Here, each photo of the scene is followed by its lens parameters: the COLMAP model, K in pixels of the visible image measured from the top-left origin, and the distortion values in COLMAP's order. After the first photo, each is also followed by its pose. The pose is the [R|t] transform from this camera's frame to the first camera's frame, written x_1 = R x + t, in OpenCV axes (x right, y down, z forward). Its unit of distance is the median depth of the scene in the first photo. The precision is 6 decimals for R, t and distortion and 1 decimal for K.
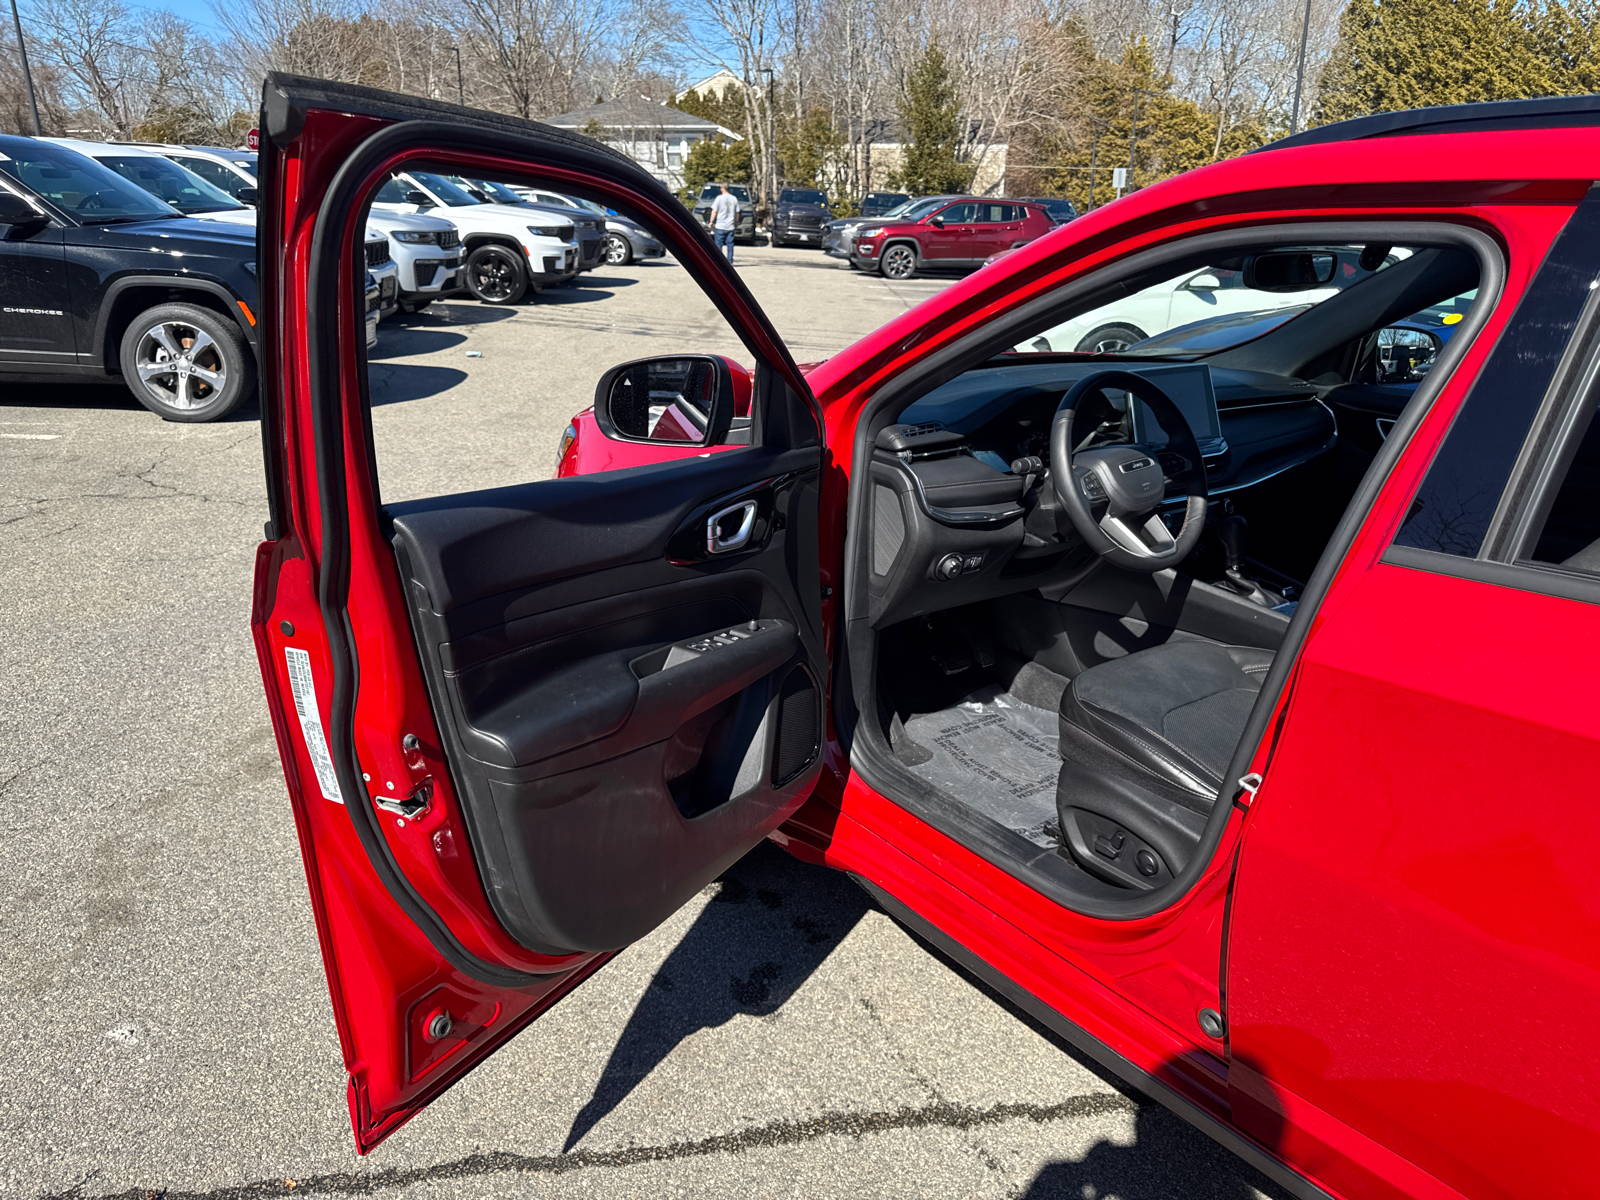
lens RADIAL K [[1144.7, 0, 798.9], [0, 1144.7, 578.3], [0, 0, 1]] dist [0.002279, 0.000925]
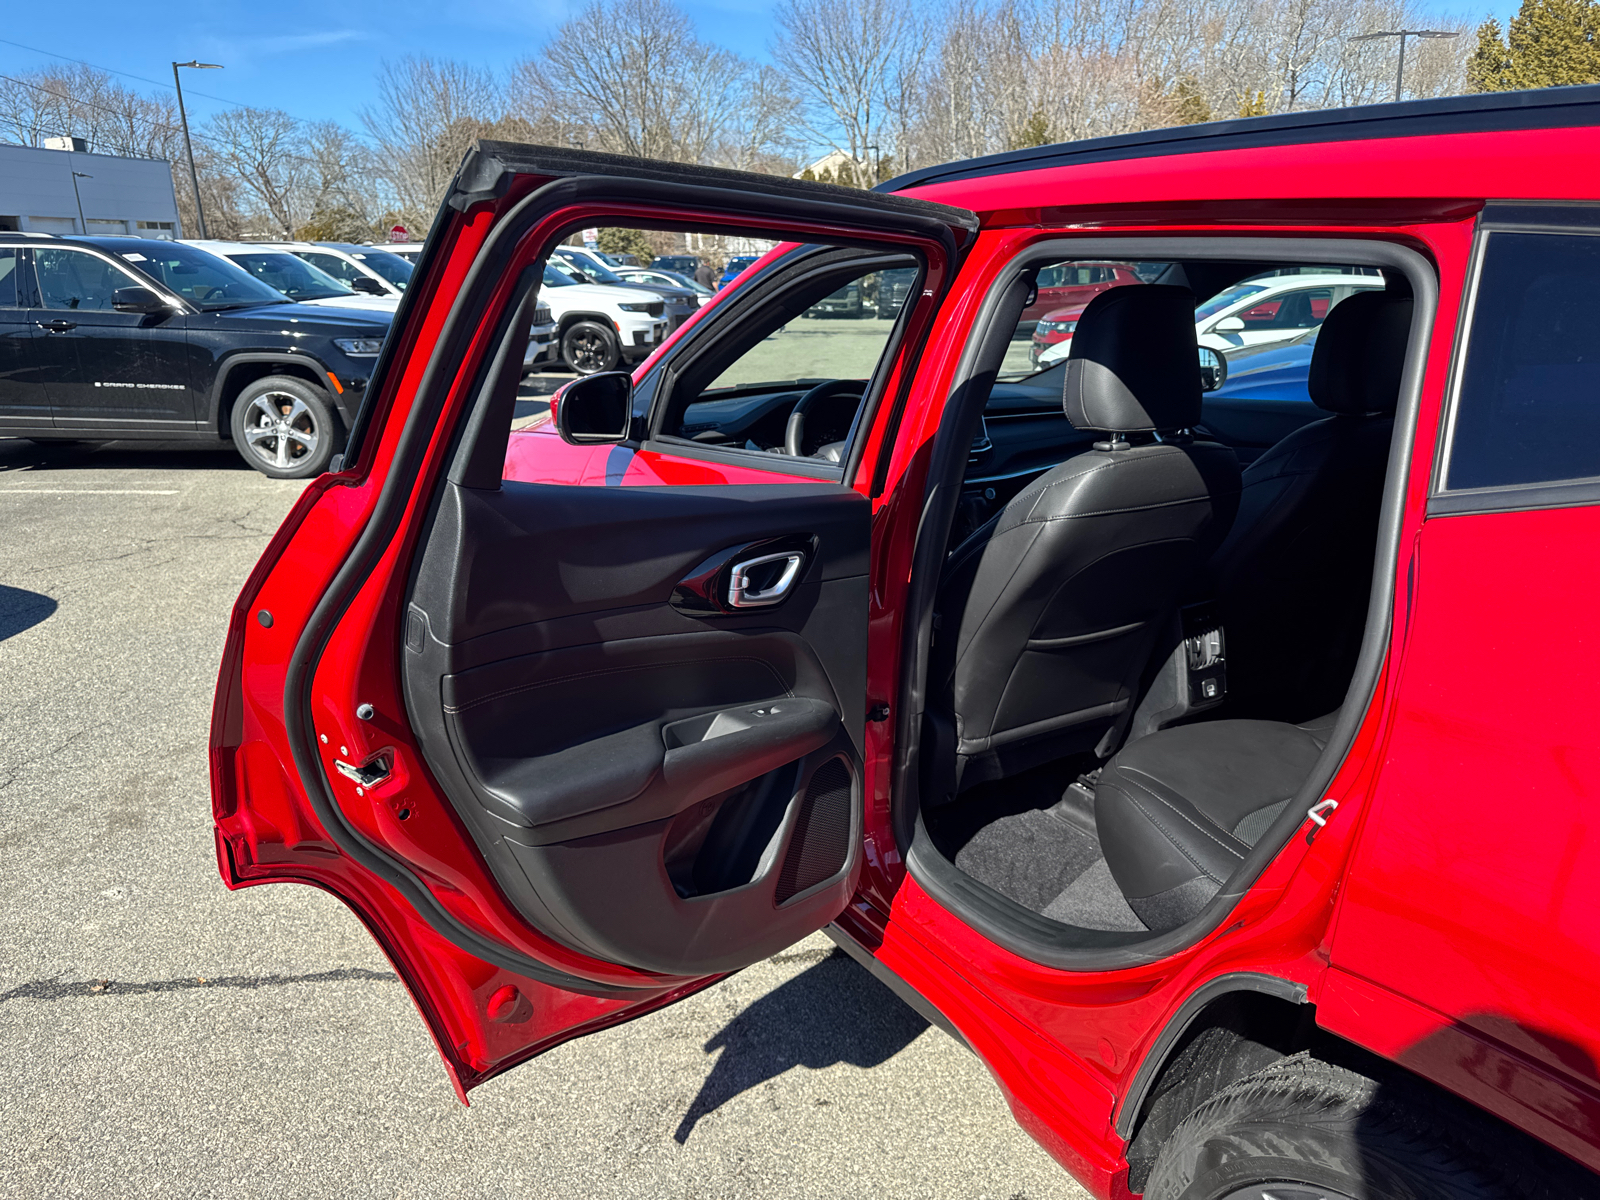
lens RADIAL K [[1132.6, 0, 800.0], [0, 1132.6, 600.0], [0, 0, 1]] dist [0.030403, -0.032365]
pose [[0.993799, -0.009167, -0.110810, 0.047415], [0.004779, 0.999196, -0.039799, 0.015136], [0.111086, 0.039023, 0.993044, -0.032455]]
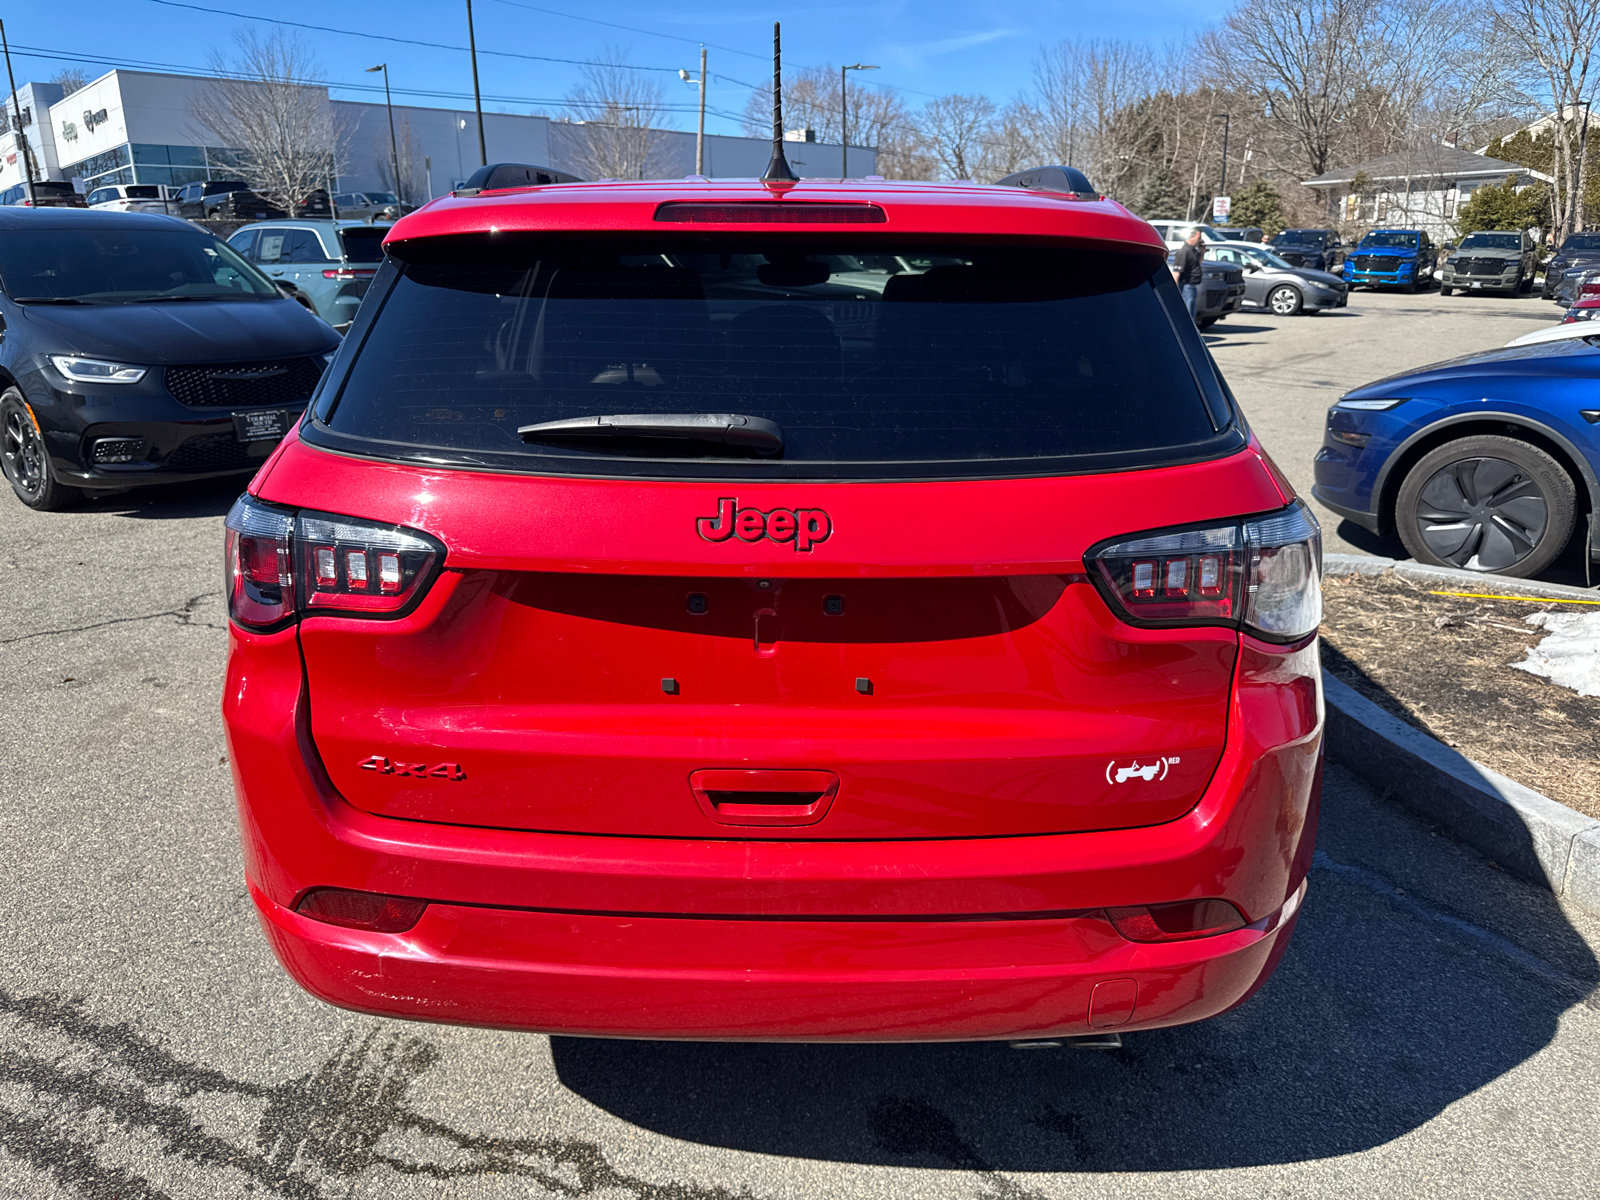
lens RADIAL K [[1136.6, 0, 800.0], [0, 1136.6, 600.0], [0, 0, 1]] dist [-0.010819, 0.000638]
pose [[0.787438, 0.152146, -0.597322, 0.210155], [-0.169776, 0.985110, 0.027108, 0.024202], [0.592552, 0.080065, 0.801543, -0.044109]]
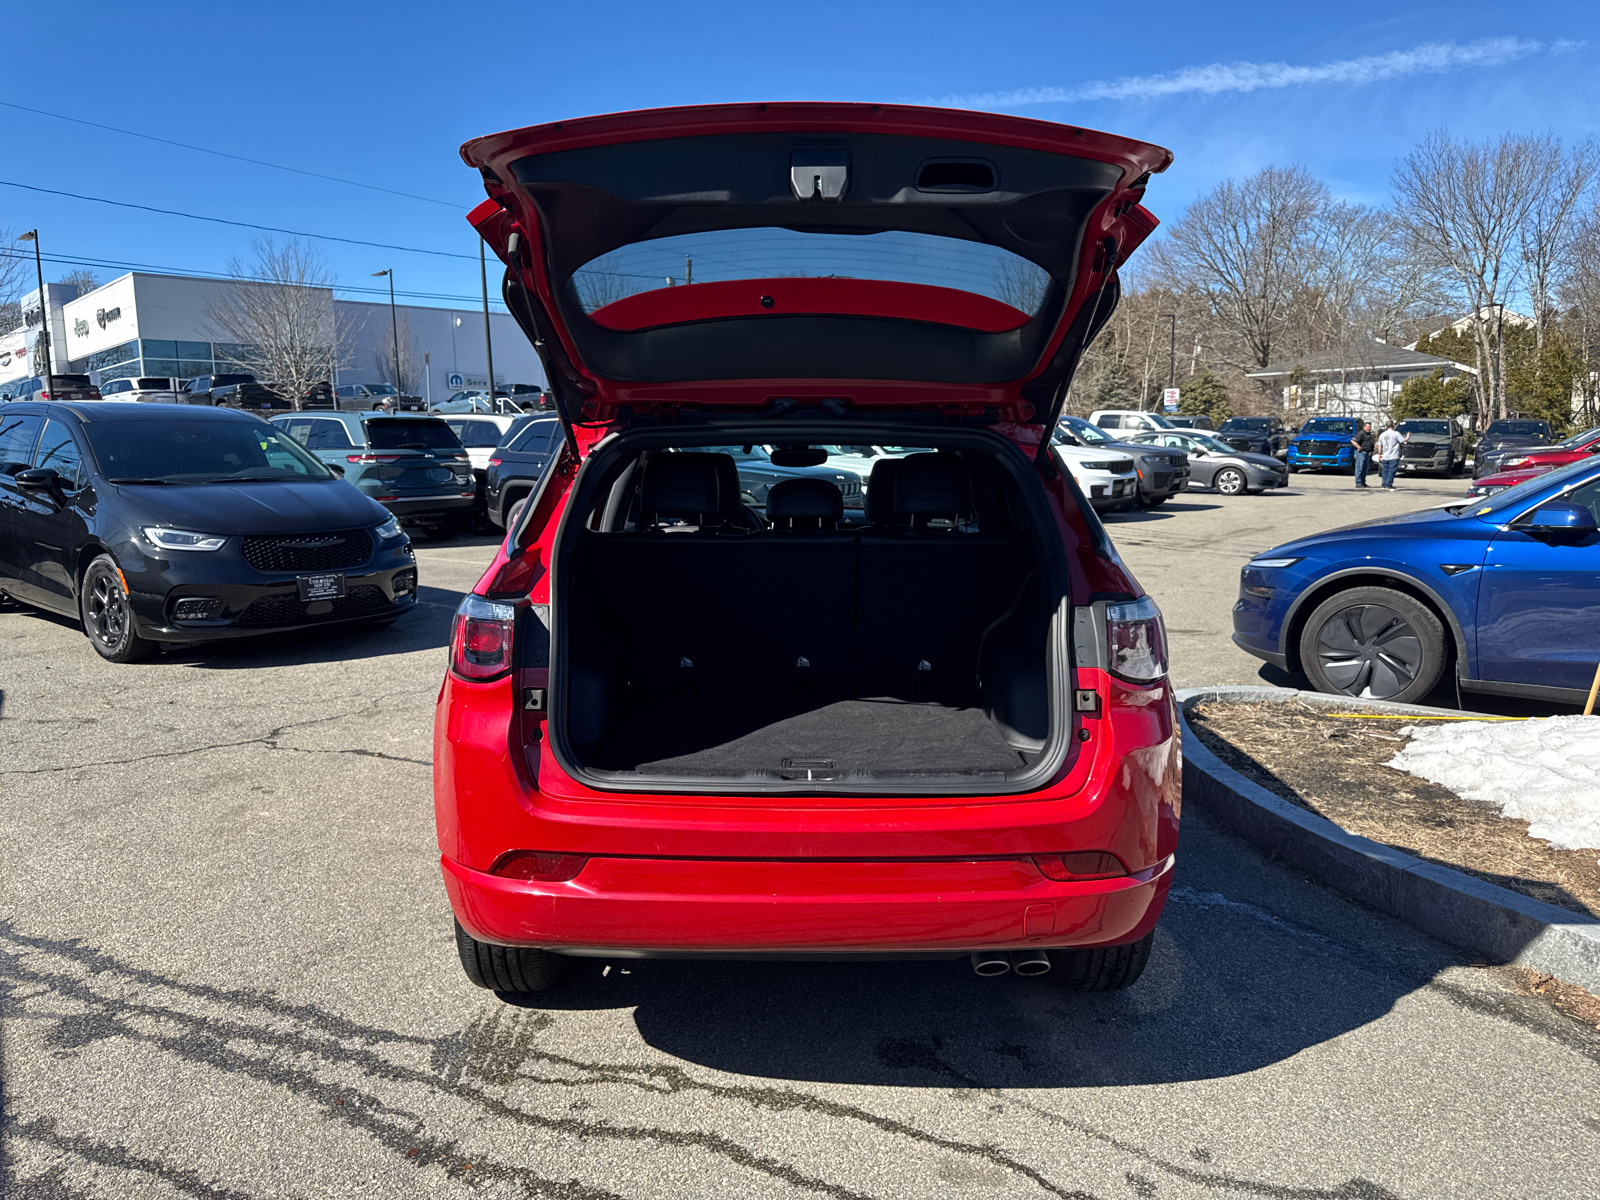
lens RADIAL K [[1134.7, 0, 800.0], [0, 1134.7, 600.0], [0, 0, 1]] dist [0.008198, -0.030713]
pose [[0.800477, 0.053978, -0.596928, 0.242071], [-0.162833, 0.978063, -0.129915, 0.040697], [0.576821, 0.201193, 0.791707, -0.094214]]
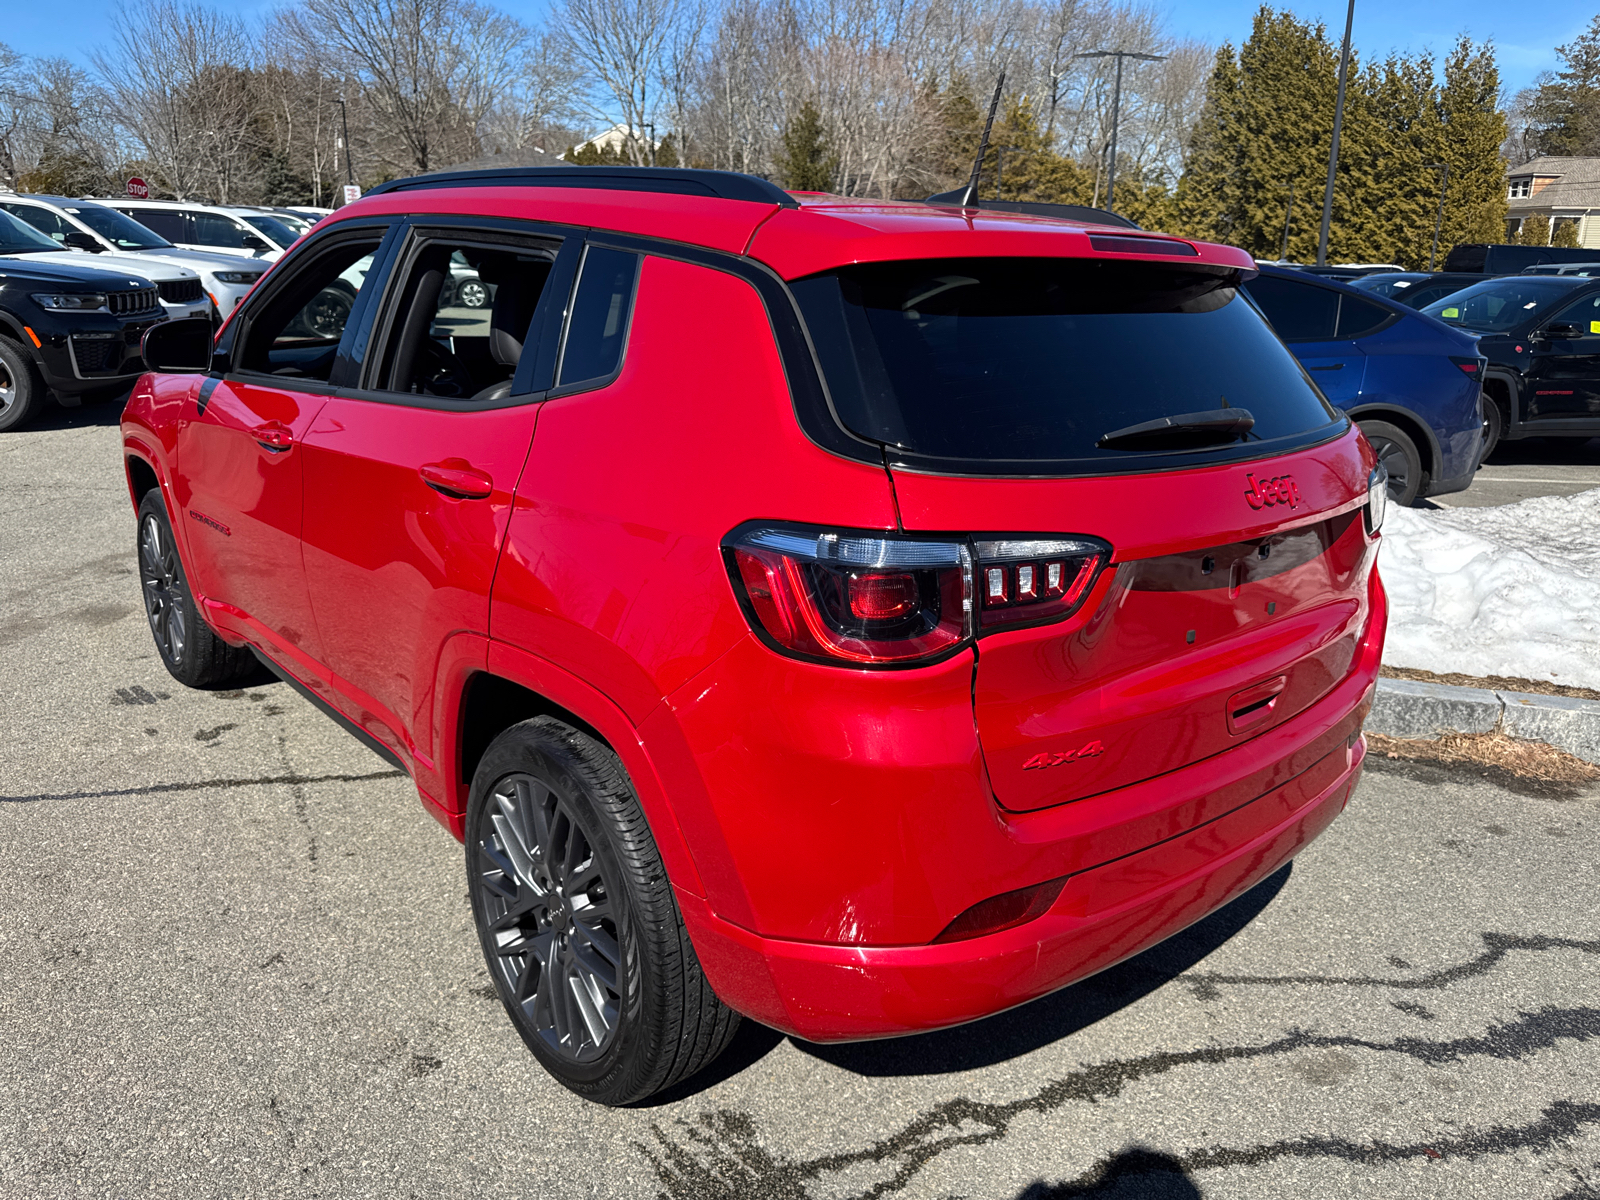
lens RADIAL K [[1138.8, 0, 800.0], [0, 1138.8, 600.0], [0, 0, 1]] dist [0.002111, -0.000608]
pose [[0.997718, -0.017193, 0.065295, 0.097653], [0.018616, 0.999601, -0.021248, 0.033734], [-0.064904, 0.022415, 0.997640, -0.089464]]
